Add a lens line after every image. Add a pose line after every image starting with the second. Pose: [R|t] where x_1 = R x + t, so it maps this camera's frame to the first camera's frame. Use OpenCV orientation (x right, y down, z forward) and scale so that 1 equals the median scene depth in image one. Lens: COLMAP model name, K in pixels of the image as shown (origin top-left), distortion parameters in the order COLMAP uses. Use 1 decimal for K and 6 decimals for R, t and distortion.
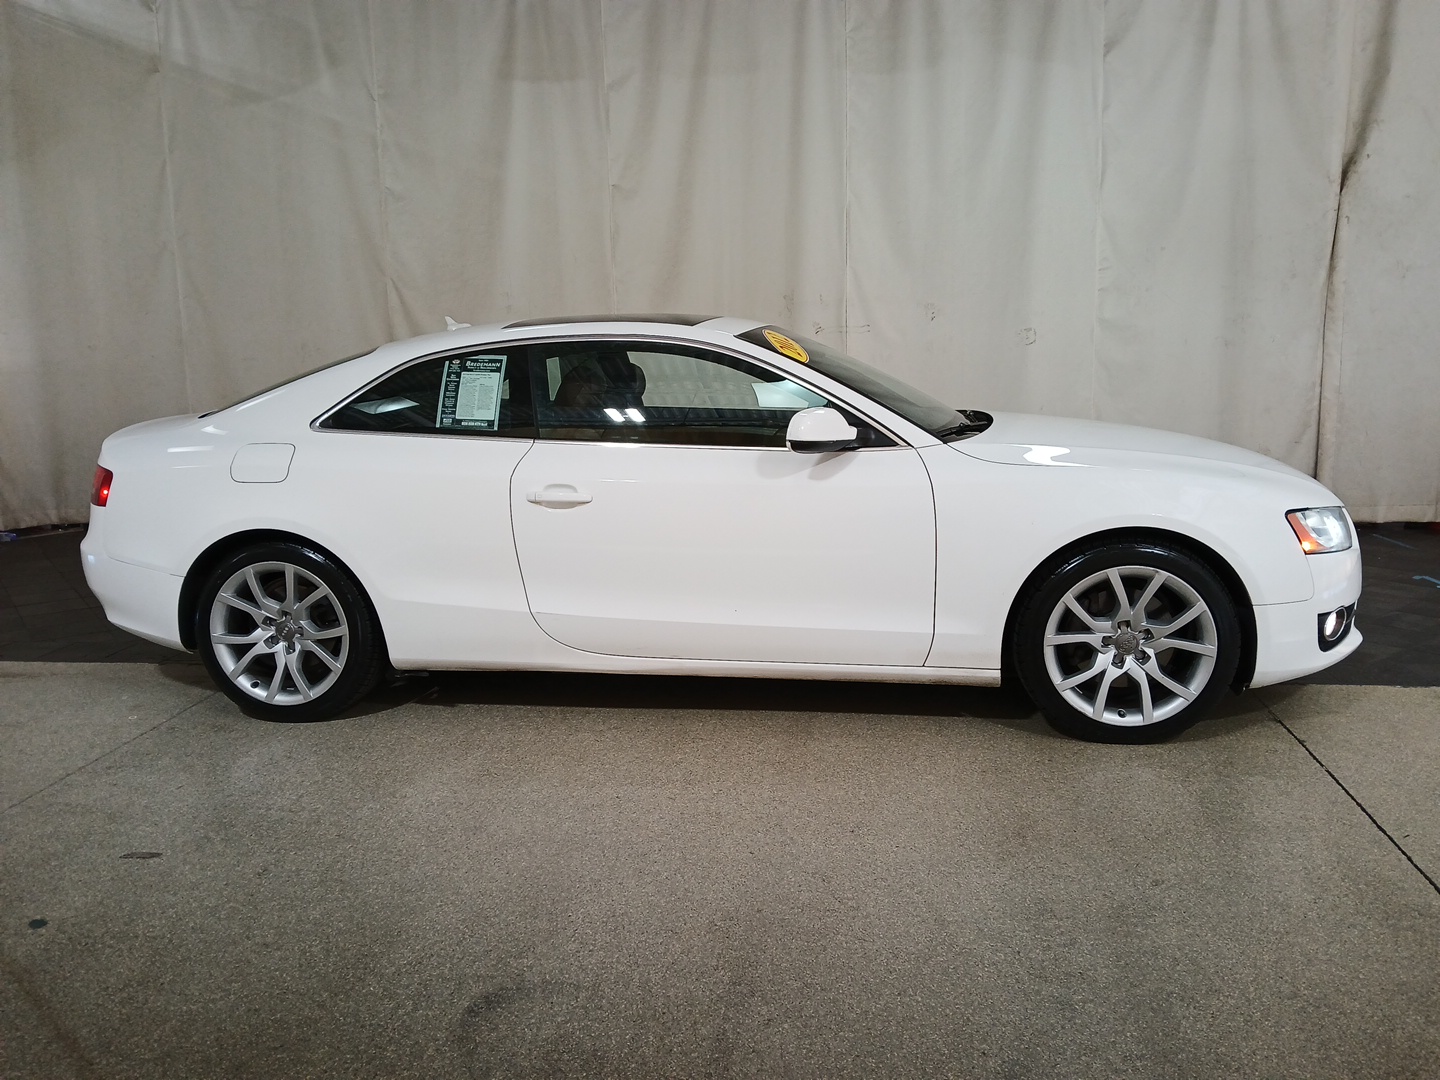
lens RADIAL K [[1121.4, 0, 720.0], [0, 1121.4, 540.0], [0, 0, 1]] dist [0.057208, -0.110244]
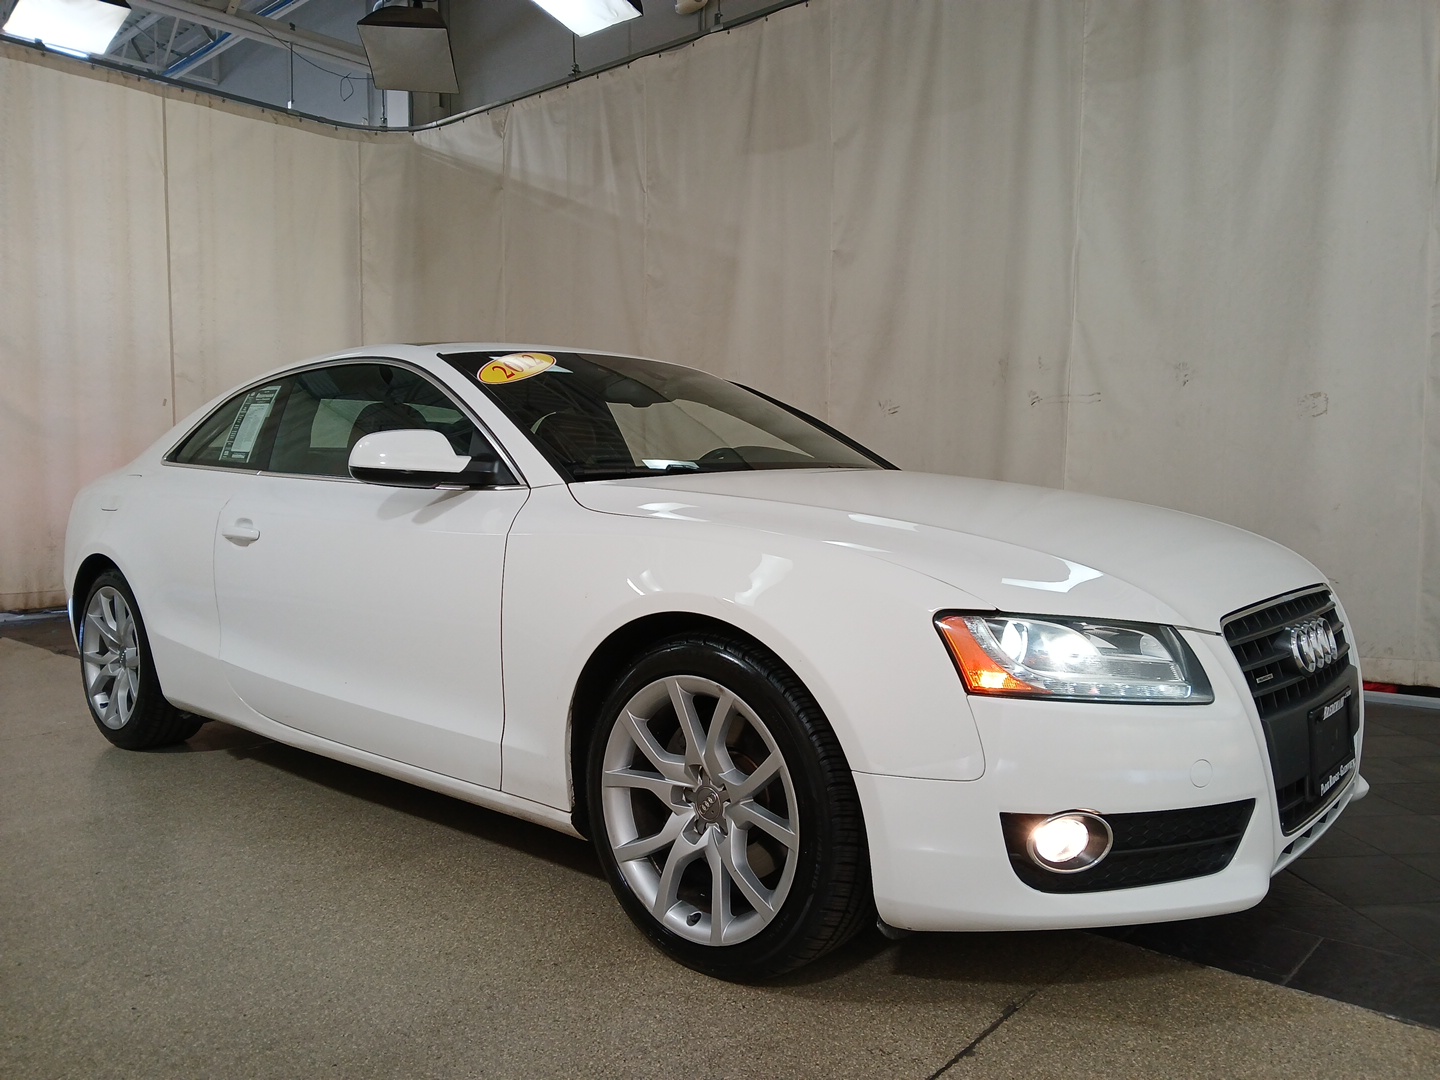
lens RADIAL K [[1121.4, 0, 720.0], [0, 1121.4, 540.0], [0, 0, 1]] dist [0.057208, -0.110244]
pose [[0.843643, 0.050879, -0.534488, 0.342653], [-0.110124, 0.990732, -0.079512, -0.001677], [0.525489, 0.125940, 0.841428, 0.231229]]
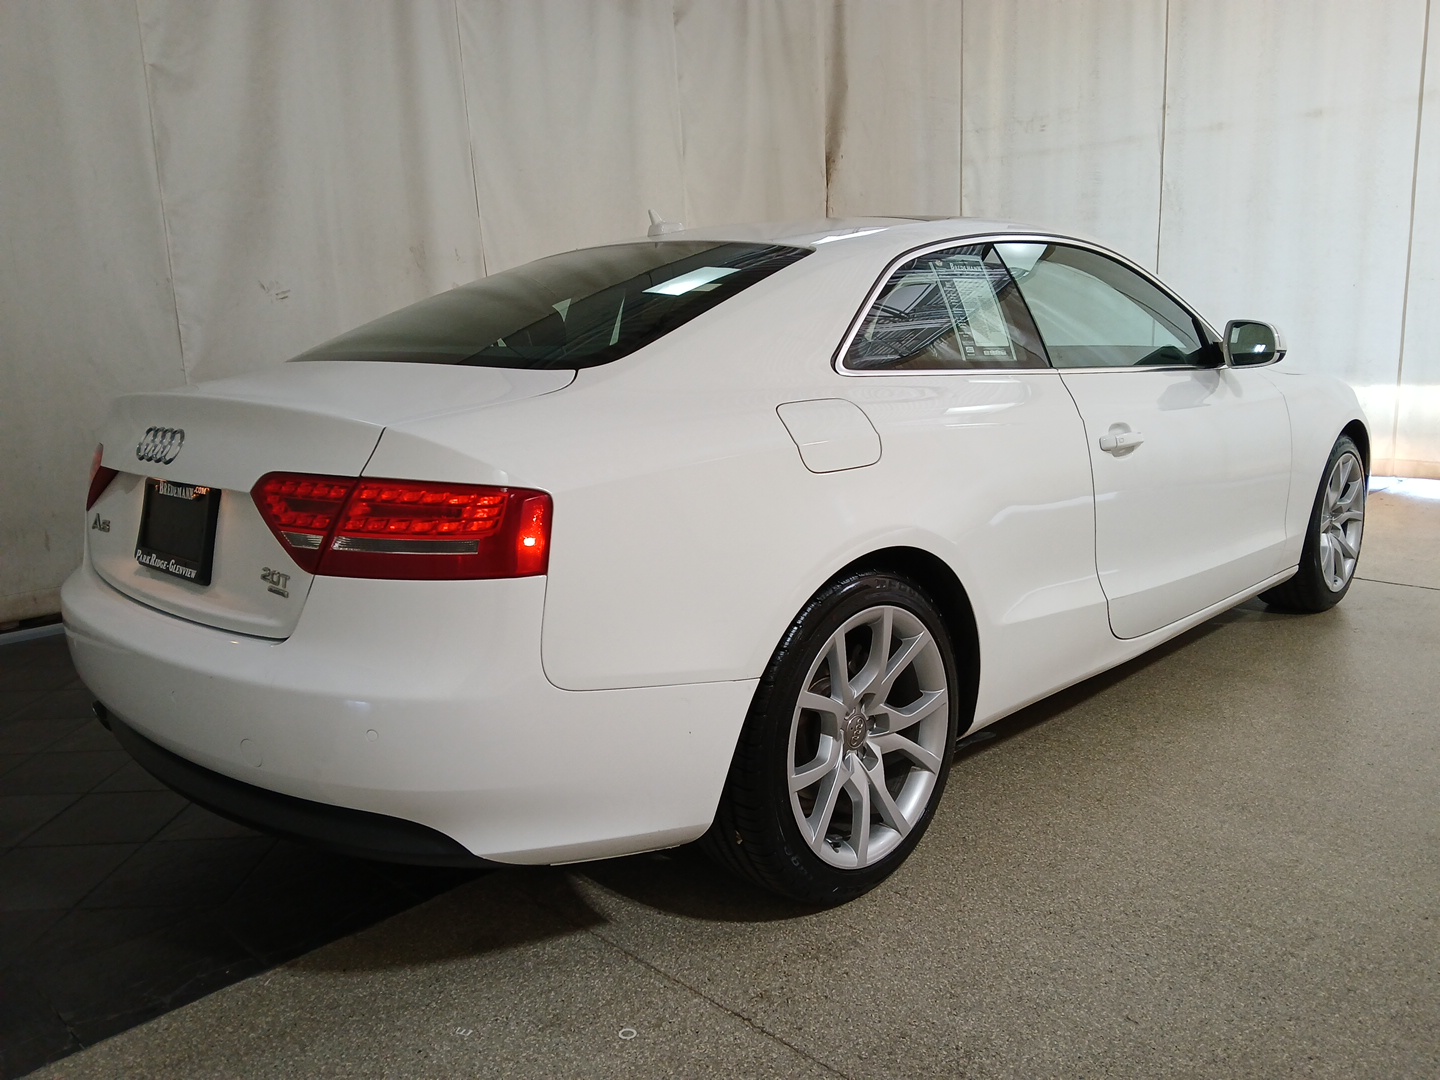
lens RADIAL K [[1112.7, 0, 722.3], [0, 1112.7, 542.3], [0, 0, 1]] dist [0.076503, -0.122636]
pose [[0.600803, -0.147652, 0.785643, -0.471907], [0.162639, 0.984816, 0.060710, -0.031462], [-0.782678, 0.091301, 0.615694, 0.390582]]
